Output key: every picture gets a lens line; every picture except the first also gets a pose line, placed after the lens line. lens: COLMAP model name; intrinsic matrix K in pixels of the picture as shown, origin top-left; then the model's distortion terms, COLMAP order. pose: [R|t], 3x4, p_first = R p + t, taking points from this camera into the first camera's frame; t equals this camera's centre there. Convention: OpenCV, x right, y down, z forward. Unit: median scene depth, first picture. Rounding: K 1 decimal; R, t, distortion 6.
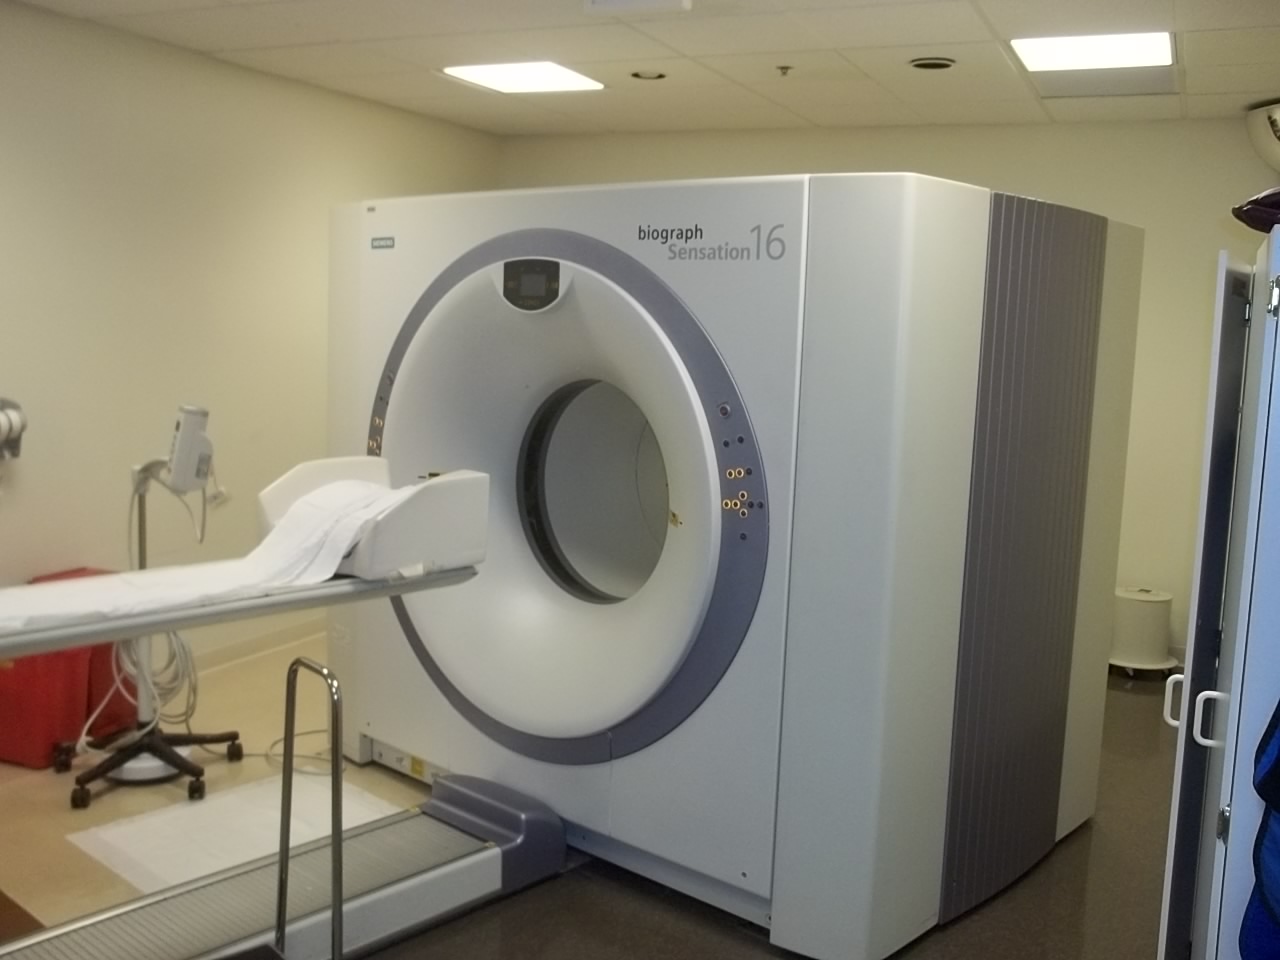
lens RADIAL K [[1256.3, 0, 640.0], [0, 1256.3, 480.0], [0, 0, 1]] dist [-0.060197, 0.015973]
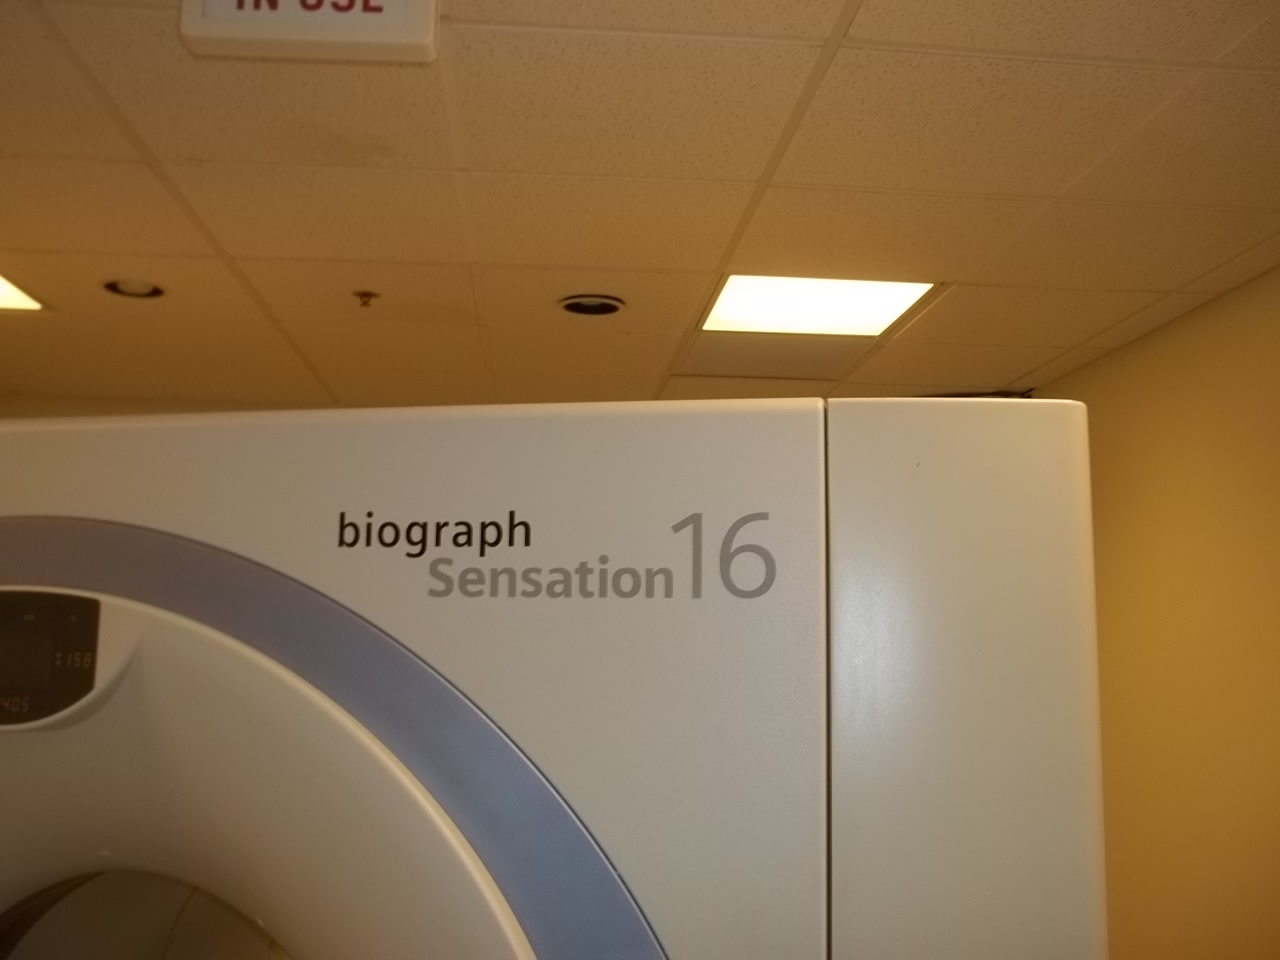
lens RADIAL K [[1256.3, 0, 640.0], [0, 1256.3, 480.0], [0, 0, 1]] dist [-0.060197, 0.015973]
pose [[0.871836, 0.041528, 0.488034, -0.116668], [0.082593, 0.969666, -0.230057, -0.116089], [-0.482783, 0.240880, 0.841960, 0.631382]]
